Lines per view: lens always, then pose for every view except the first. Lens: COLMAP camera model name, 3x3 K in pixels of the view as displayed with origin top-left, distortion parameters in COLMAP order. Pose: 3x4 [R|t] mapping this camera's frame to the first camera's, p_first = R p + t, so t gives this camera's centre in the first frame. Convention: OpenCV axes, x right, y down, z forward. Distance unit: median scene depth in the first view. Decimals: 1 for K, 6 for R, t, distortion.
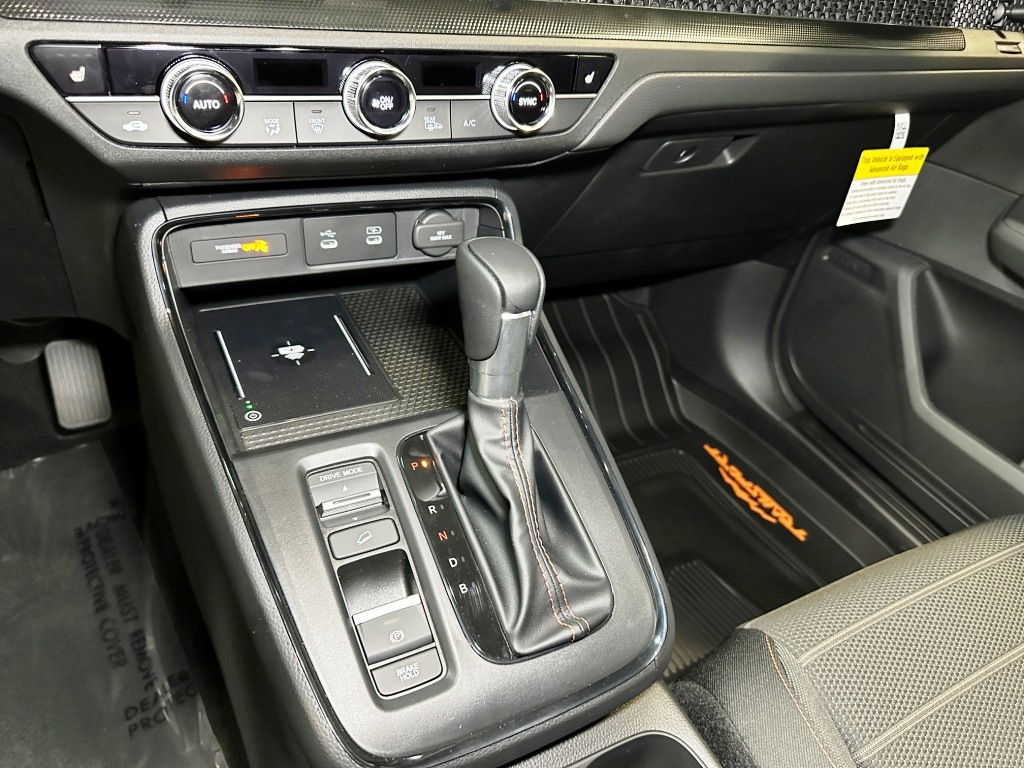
lens RADIAL K [[729.1, 0, 512.2], [0, 729.1, 378.5], [0, 0, 1]] dist [0.039847, -0.044378]
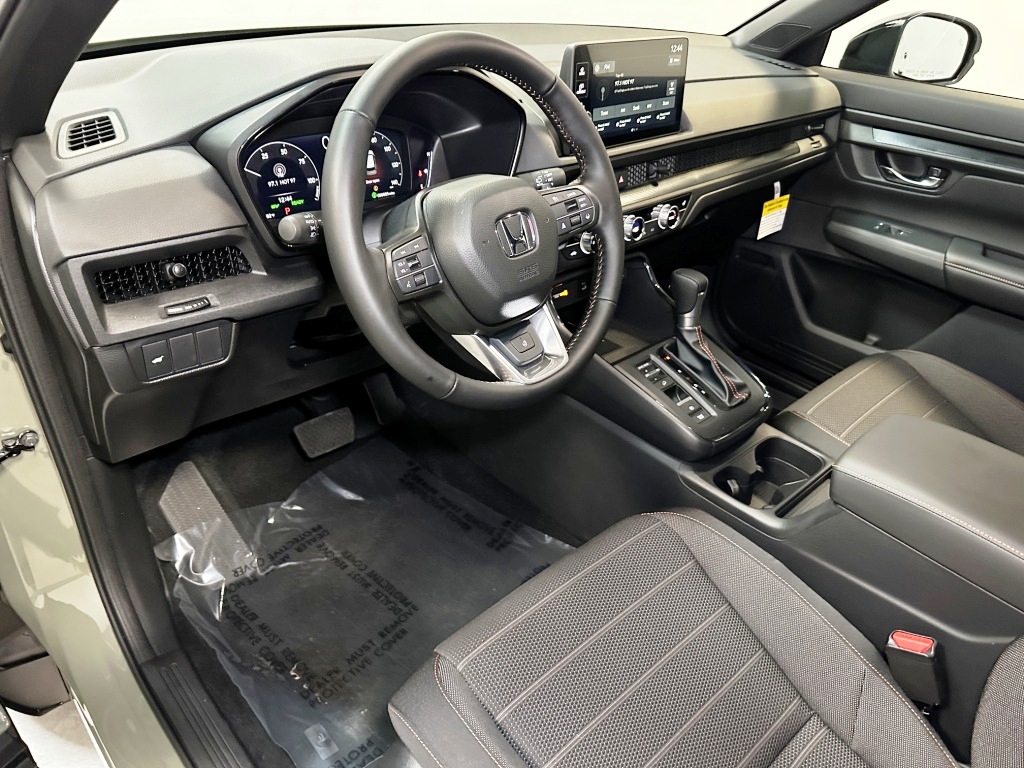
lens RADIAL K [[729.1, 0, 509.8], [0, 729.1, 377.2], [0, 0, 1]] dist [0.039847, -0.044378]
pose [[0.962357, -0.198633, 0.185508, -0.894587], [0.207255, 0.977883, -0.028104, 0.105471], [-0.175823, 0.065494, 0.982241, -1.127868]]
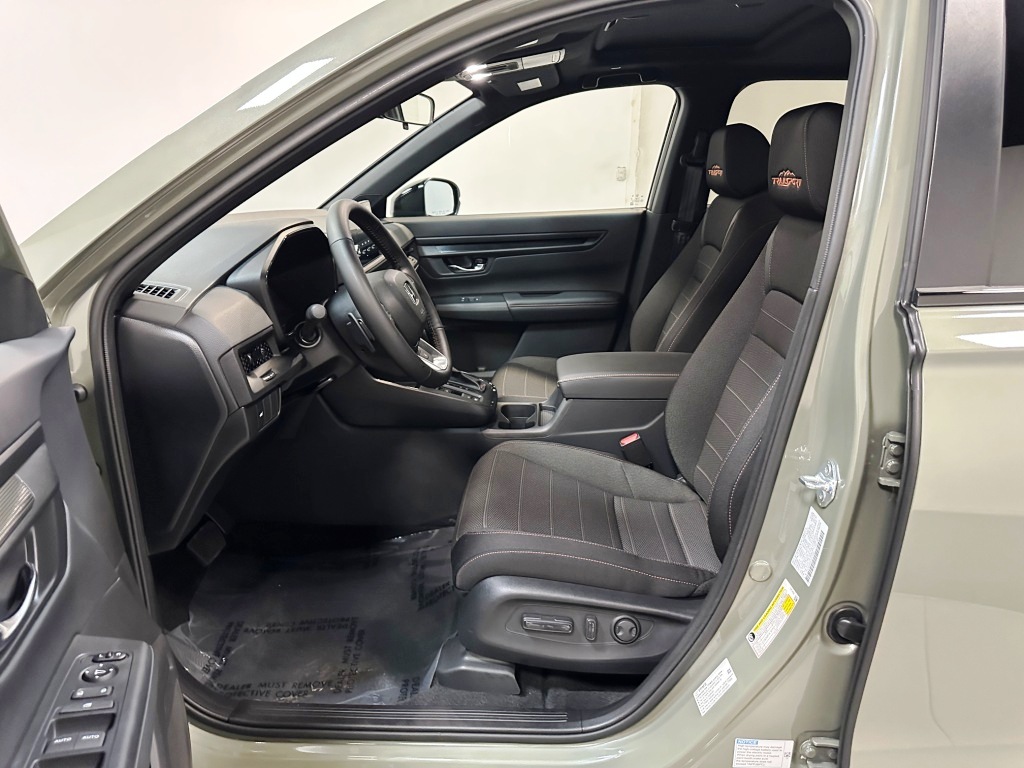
lens RADIAL K [[729.1, 0, 513.1], [0, 729.1, 387.0], [0, 0, 1]] dist [0.039847, -0.044378]
pose [[0.489022, -0.401142, 0.774559, -2.404797], [0.580771, 0.812274, 0.054002, 0.131633], [-0.650817, 0.423433, 0.630192, -1.460558]]
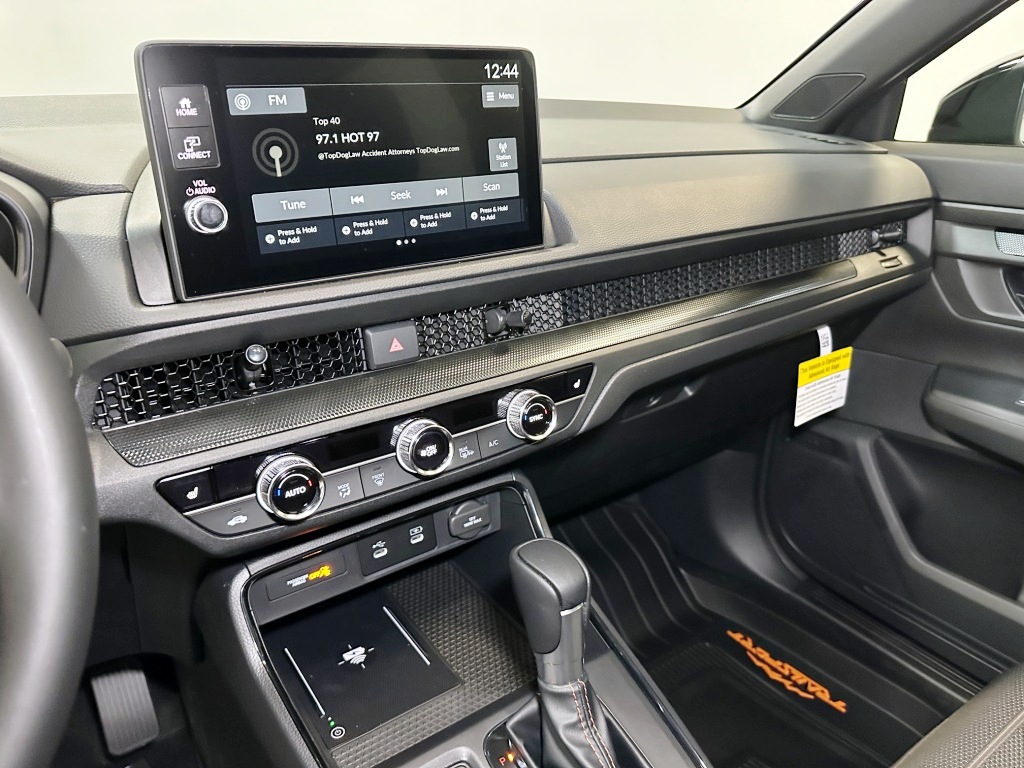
lens RADIAL K [[729.1, 0, 516.5], [0, 729.1, 376.1], [0, 0, 1]] dist [0.039847, -0.044378]
pose [[0.981531, -0.178350, 0.069202, -0.068385], [0.189651, 0.954613, -0.229665, -0.136847], [-0.025101, 0.238547, 0.970806, -0.161414]]
